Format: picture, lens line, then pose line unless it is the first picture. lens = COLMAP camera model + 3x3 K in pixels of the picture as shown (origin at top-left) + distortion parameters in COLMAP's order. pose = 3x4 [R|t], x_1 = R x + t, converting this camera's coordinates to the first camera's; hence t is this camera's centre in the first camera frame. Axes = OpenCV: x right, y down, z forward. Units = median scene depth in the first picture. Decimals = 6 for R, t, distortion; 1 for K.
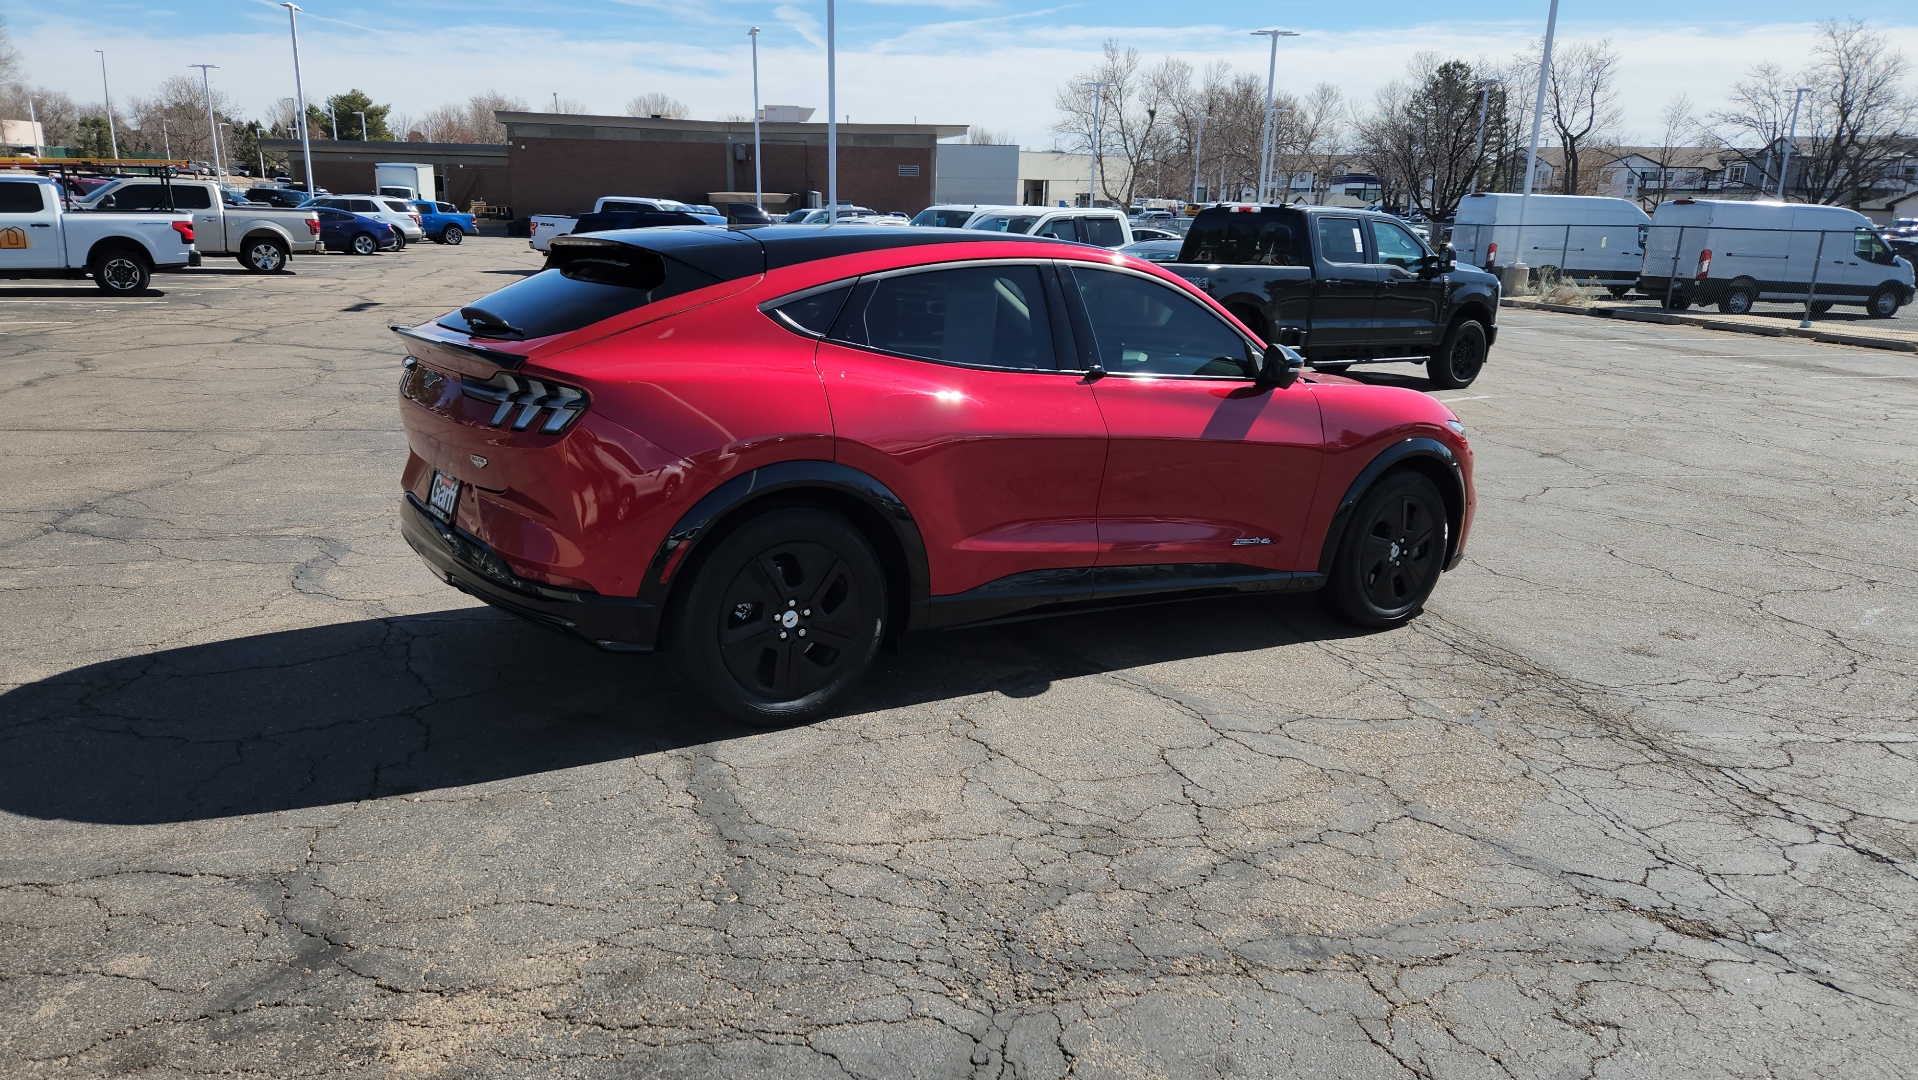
lens RADIAL K [[1283.9, 0, 926.1], [0, 1283.9, 548.4], [0, 0, 1]] dist [0.069030, -0.053219]
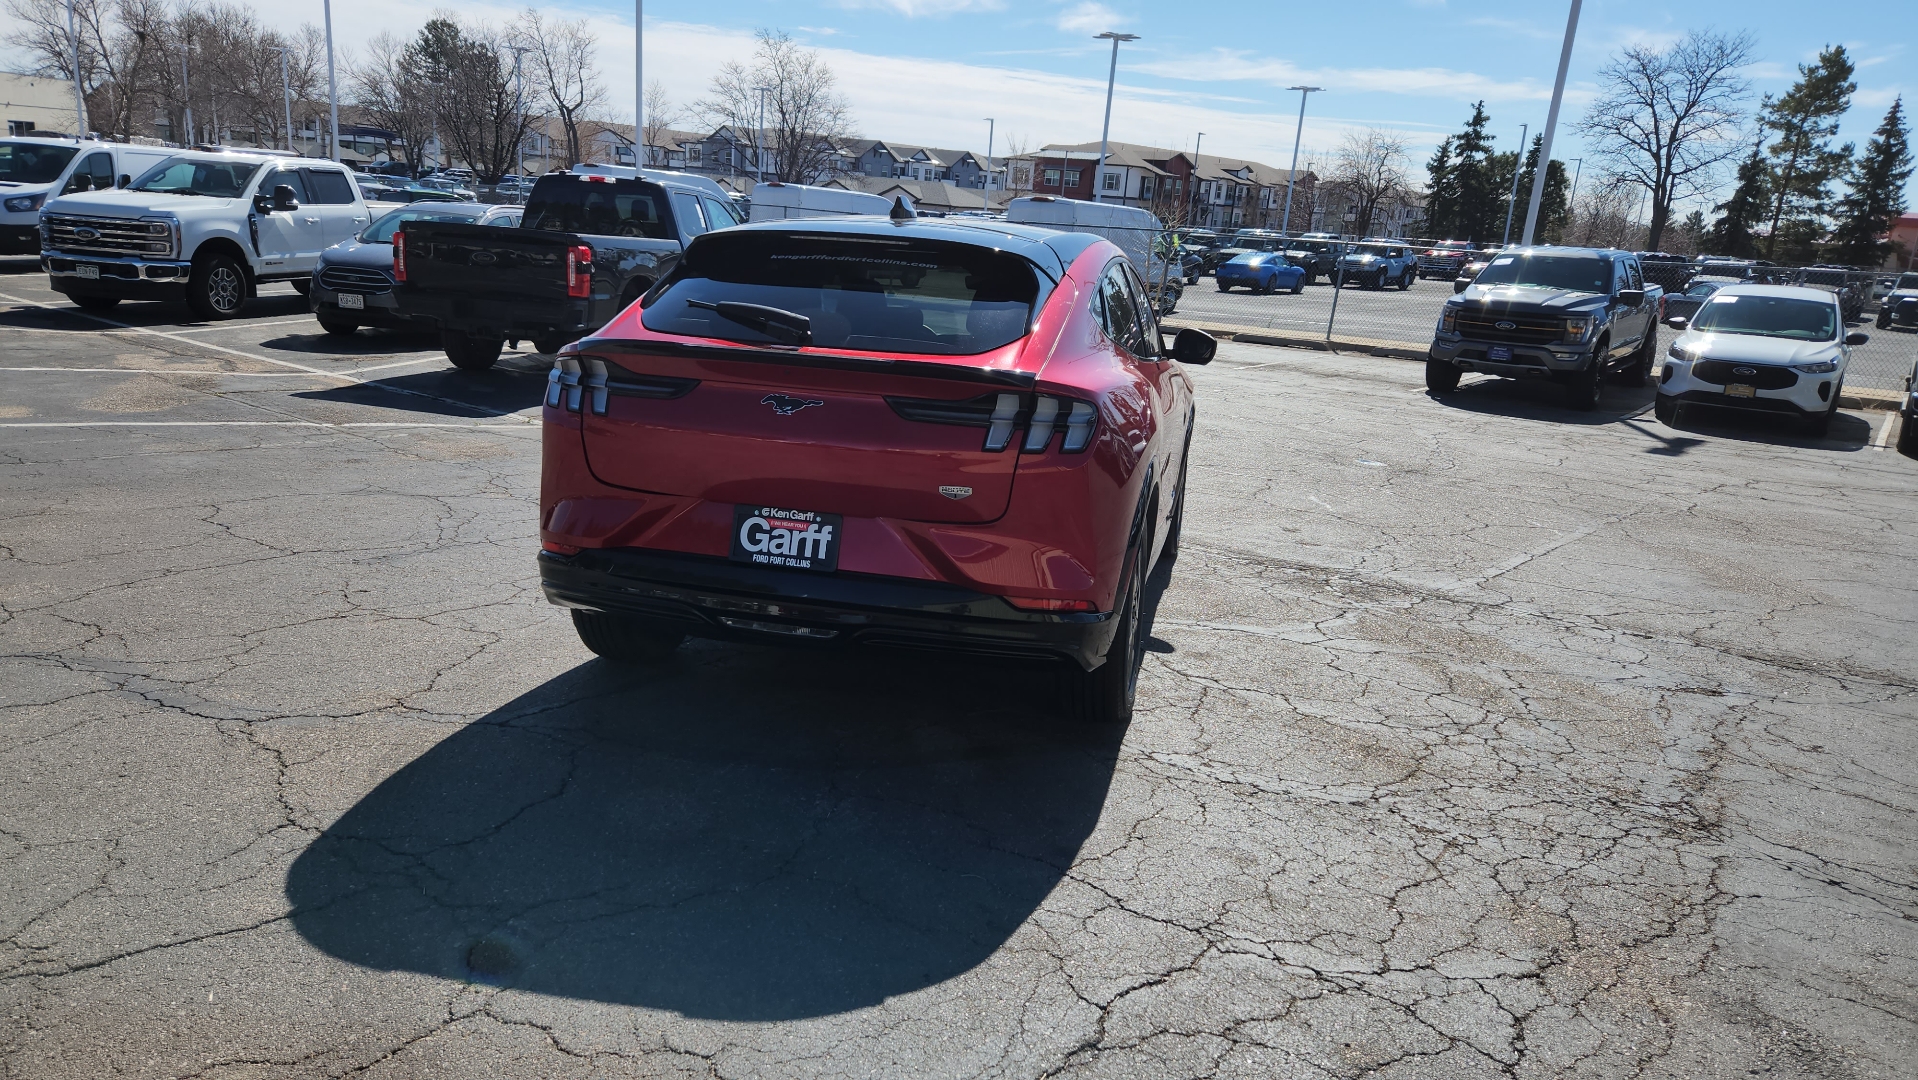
lens RADIAL K [[1283.9, 0, 922.1], [0, 1283.9, 552.9], [0, 0, 1]] dist [0.069030, -0.053219]
pose [[0.746286, -0.141834, 0.650338, -0.159394], [0.119781, 0.989700, 0.078394, -0.016488], [-0.654759, 0.019394, 0.755589, 0.057269]]
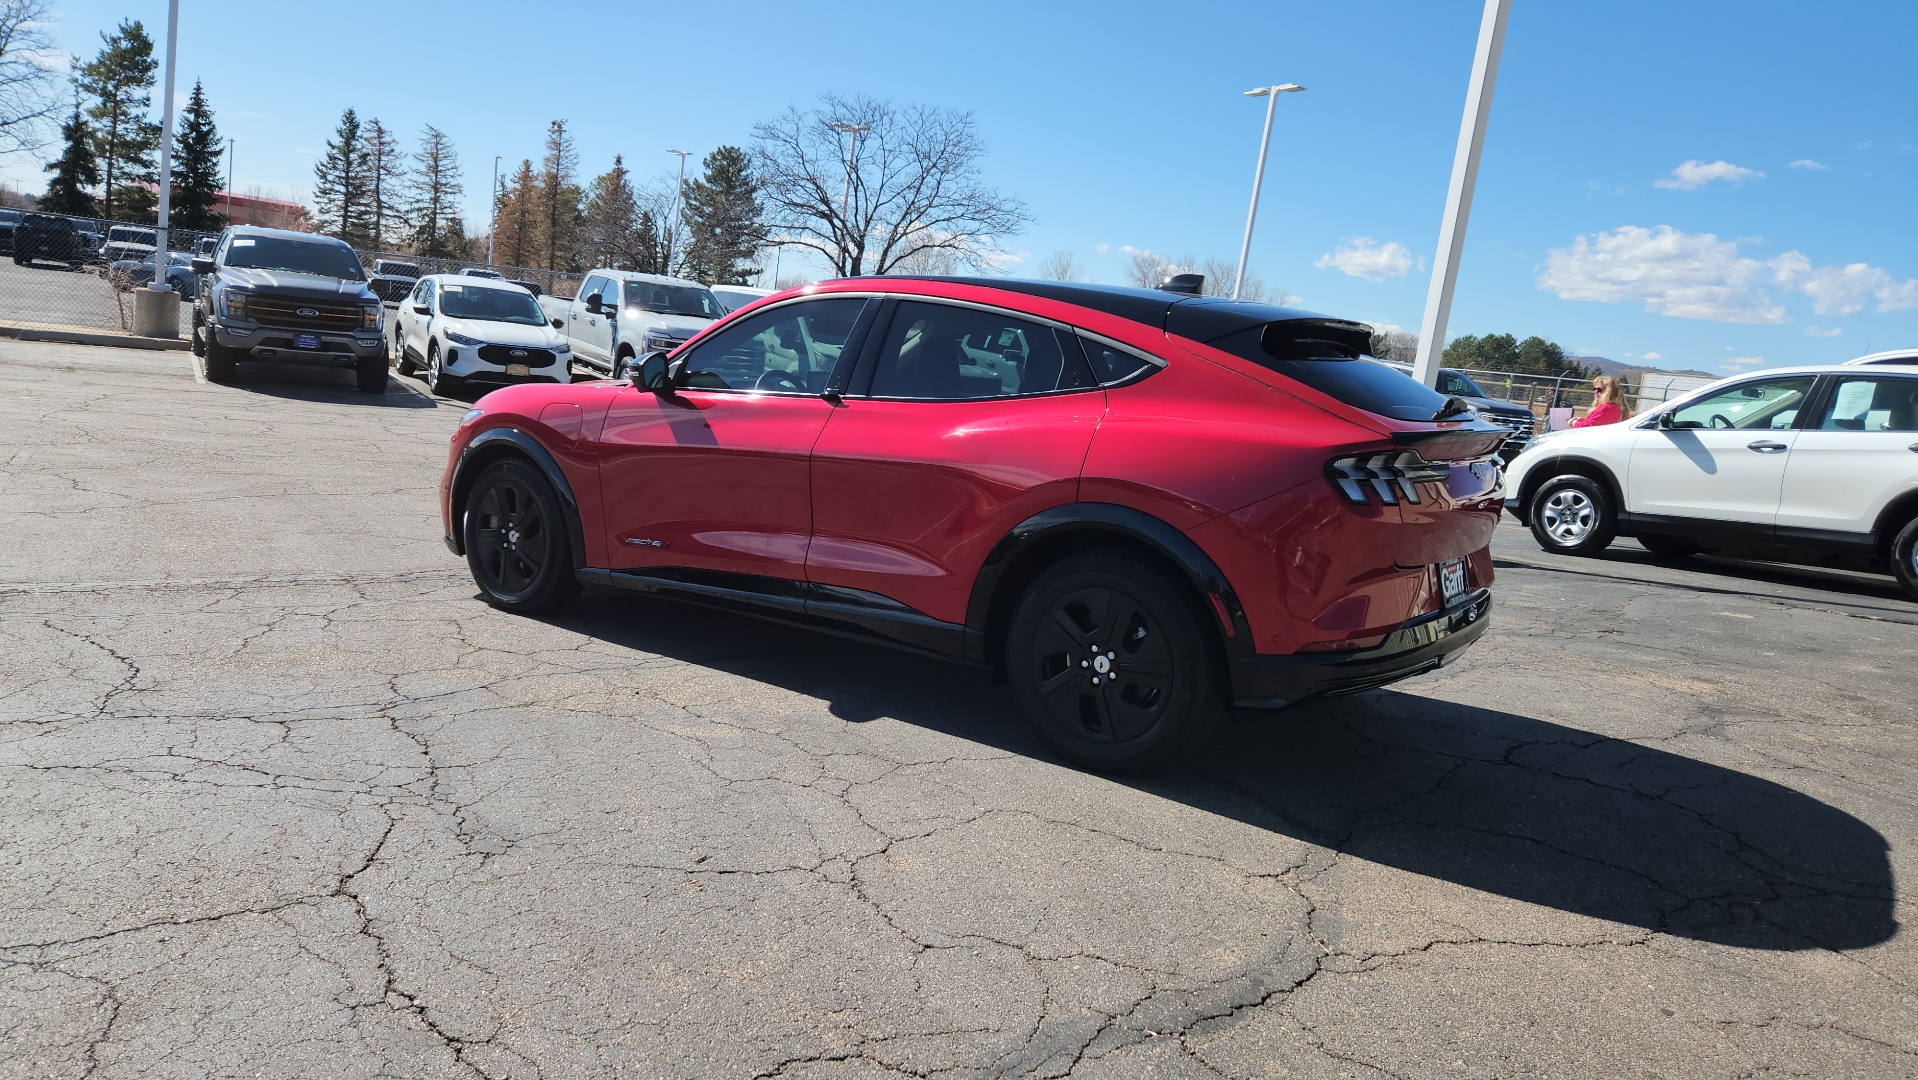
lens RADIAL K [[1282.1, 0, 929.3], [0, 1282.1, 530.4], [0, 0, 1]] dist [0.074770, -0.062779]
pose [[-0.332904, -0.201824, 0.921109, -0.218605], [0.123481, 0.959085, 0.254772, -0.073160], [-0.934841, 0.198554, -0.294361, 0.313527]]
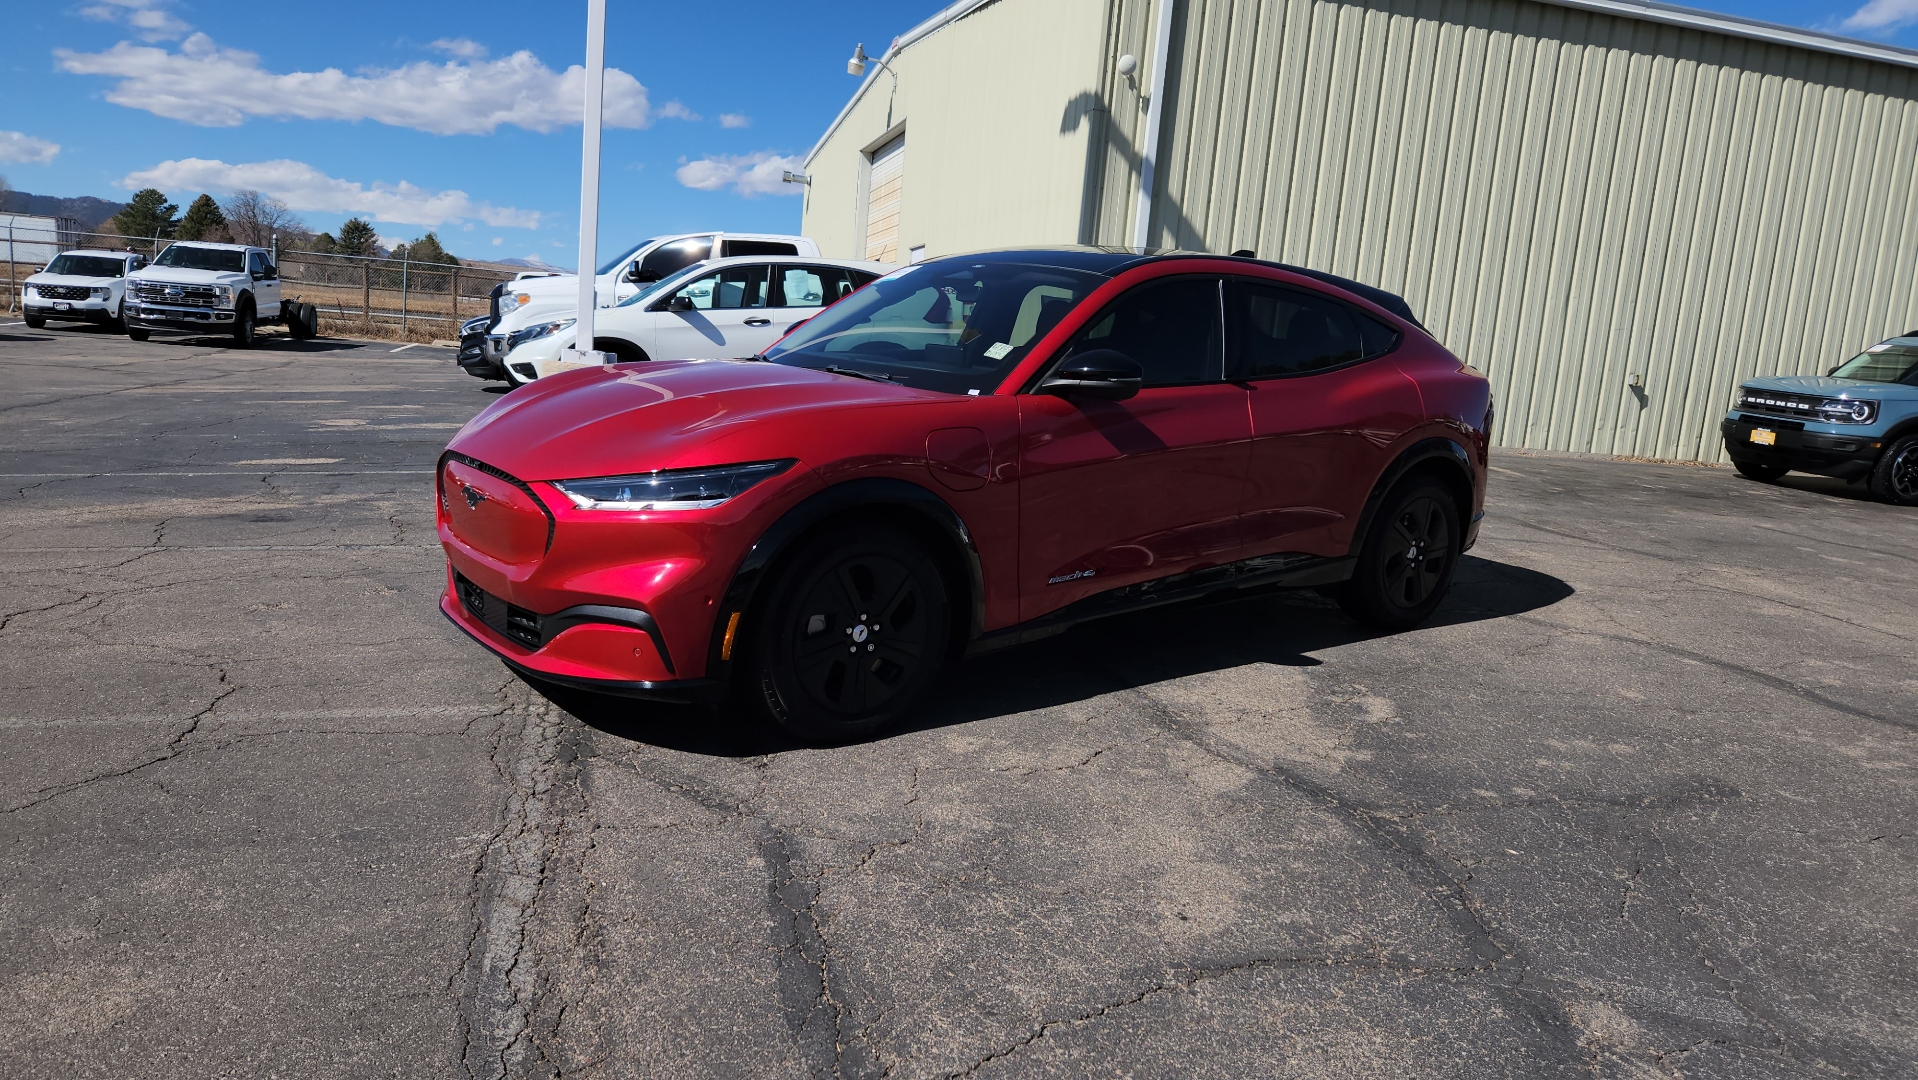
lens RADIAL K [[1282.1, 0, 921.0], [0, 1282.1, 536.0], [0, 0, 1]] dist [0.068774, -0.056443]
pose [[-0.992655, -0.091005, -0.079707, 0.054044], [-0.115242, 0.911777, 0.394186, -0.098301], [0.036802, 0.400476, -0.915568, 0.470267]]
